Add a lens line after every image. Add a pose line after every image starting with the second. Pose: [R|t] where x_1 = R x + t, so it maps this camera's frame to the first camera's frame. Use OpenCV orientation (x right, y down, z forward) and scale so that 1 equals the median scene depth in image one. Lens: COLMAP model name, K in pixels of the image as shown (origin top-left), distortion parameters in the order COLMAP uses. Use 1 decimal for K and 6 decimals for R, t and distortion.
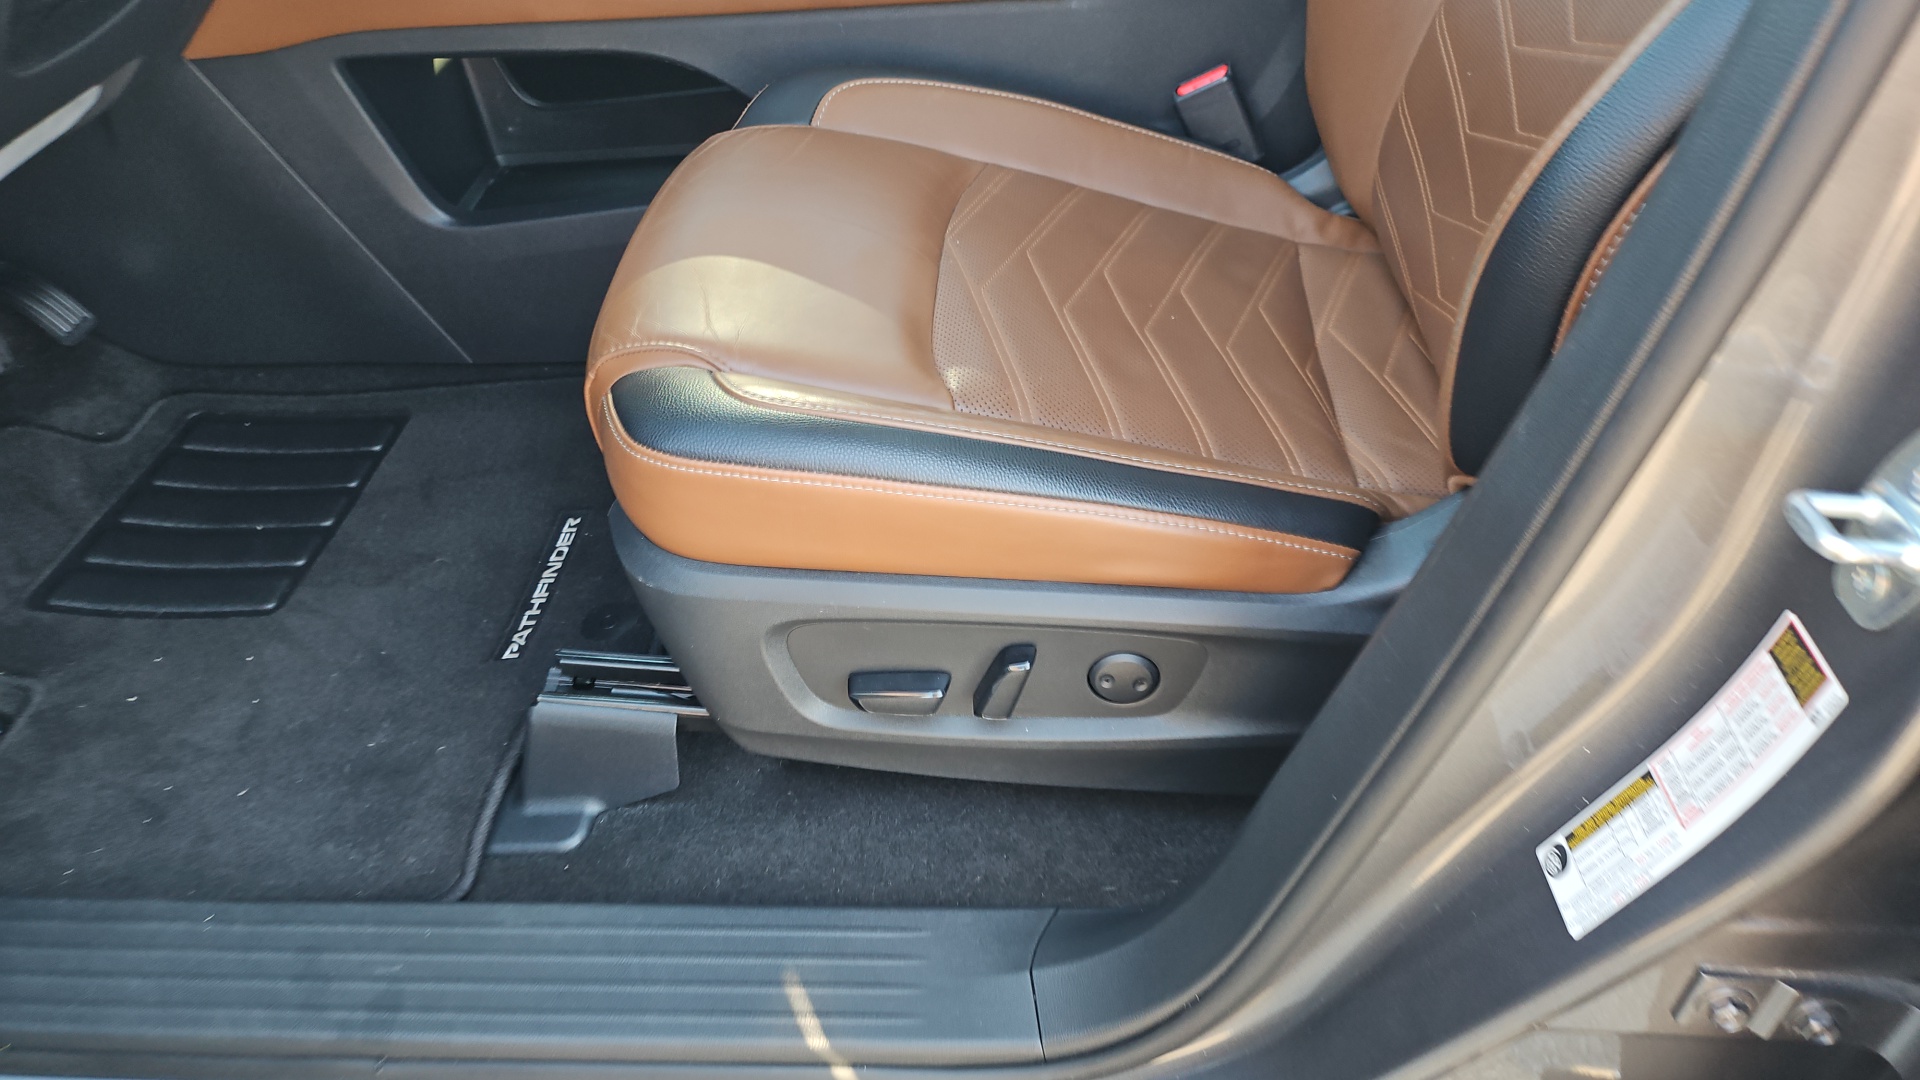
lens RADIAL K [[1348.2, 0, 979.0], [0, 1348.2, 533.3], [0, 0, 1]] dist [0.040089, -0.049570]
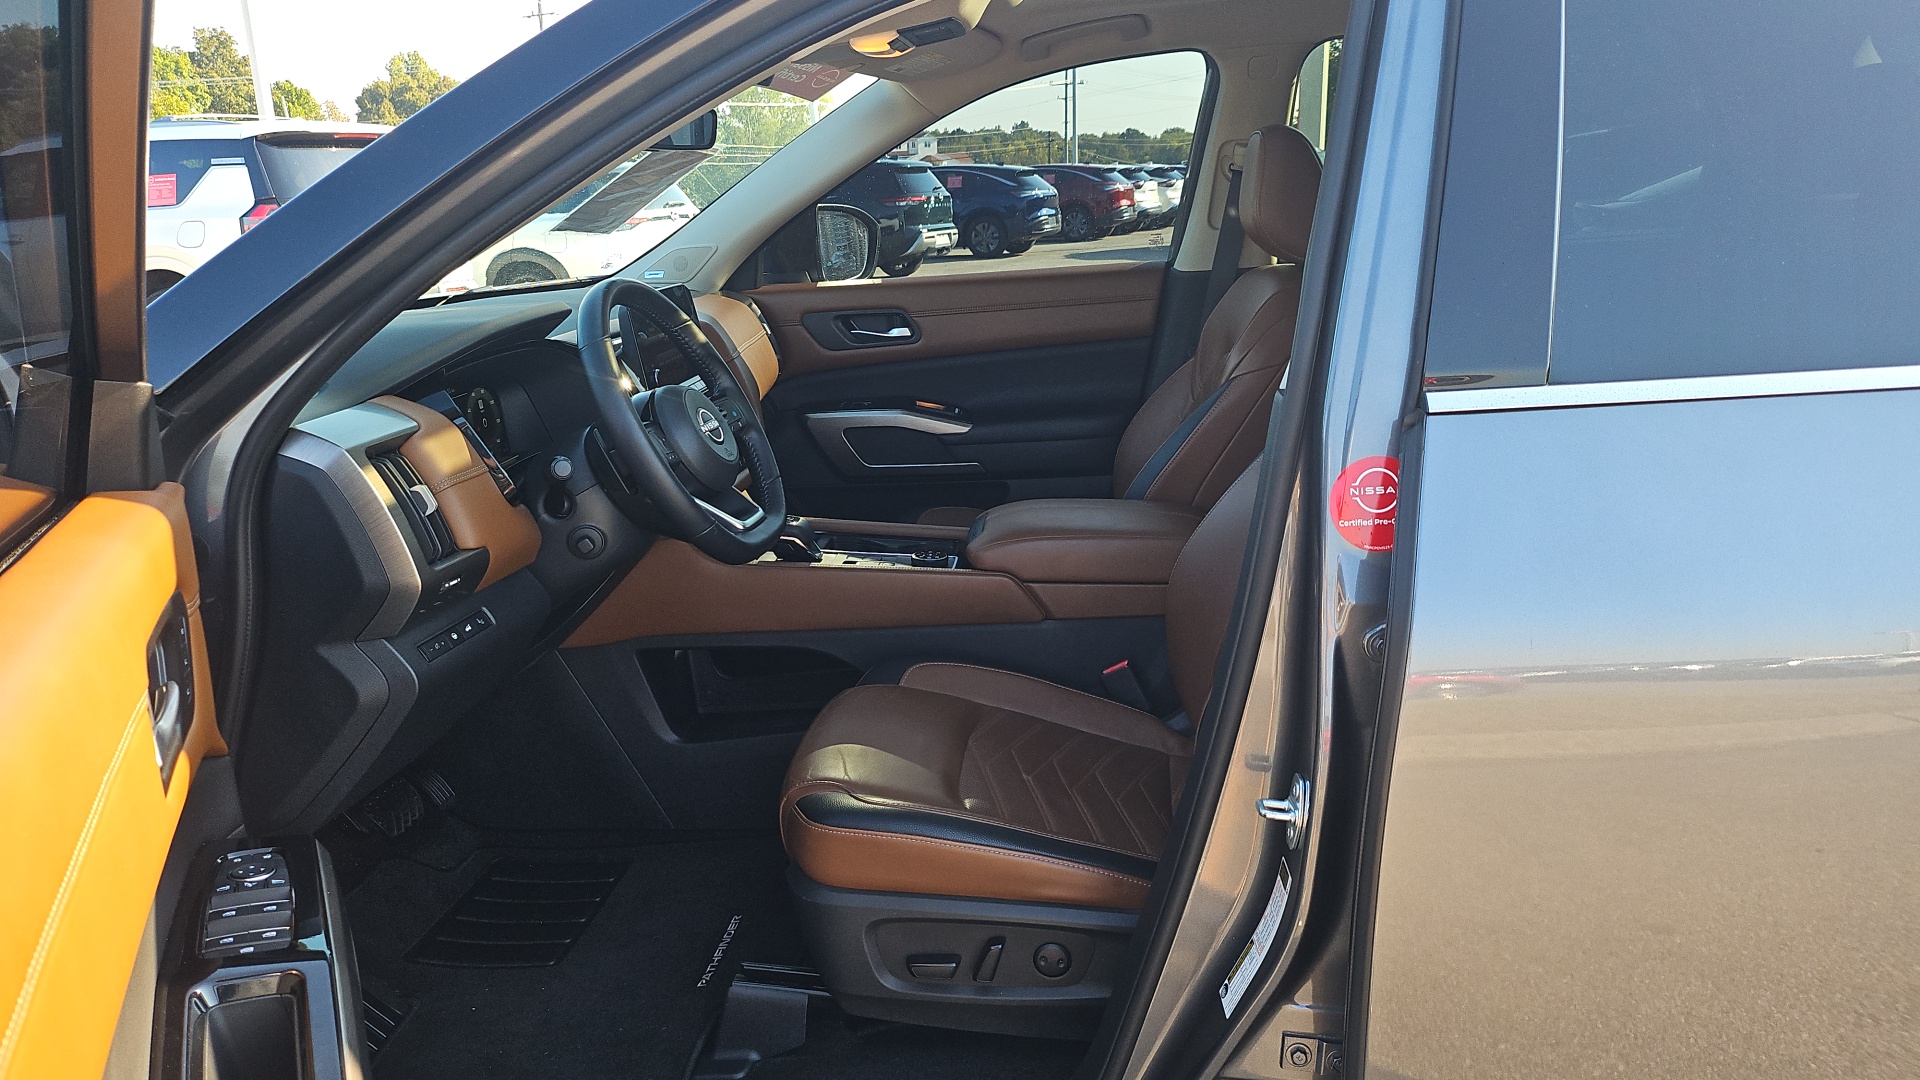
lens RADIAL K [[1348.2, 0, 970.9], [0, 1348.2, 530.0], [0, 0, 1]] dist [0.040089, -0.049570]
pose [[0.998951, 0.013212, -0.043843, 0.060000], [-0.030572, 0.905244, -0.423791, 0.321503], [0.034089, 0.424687, 0.904698, -0.850786]]
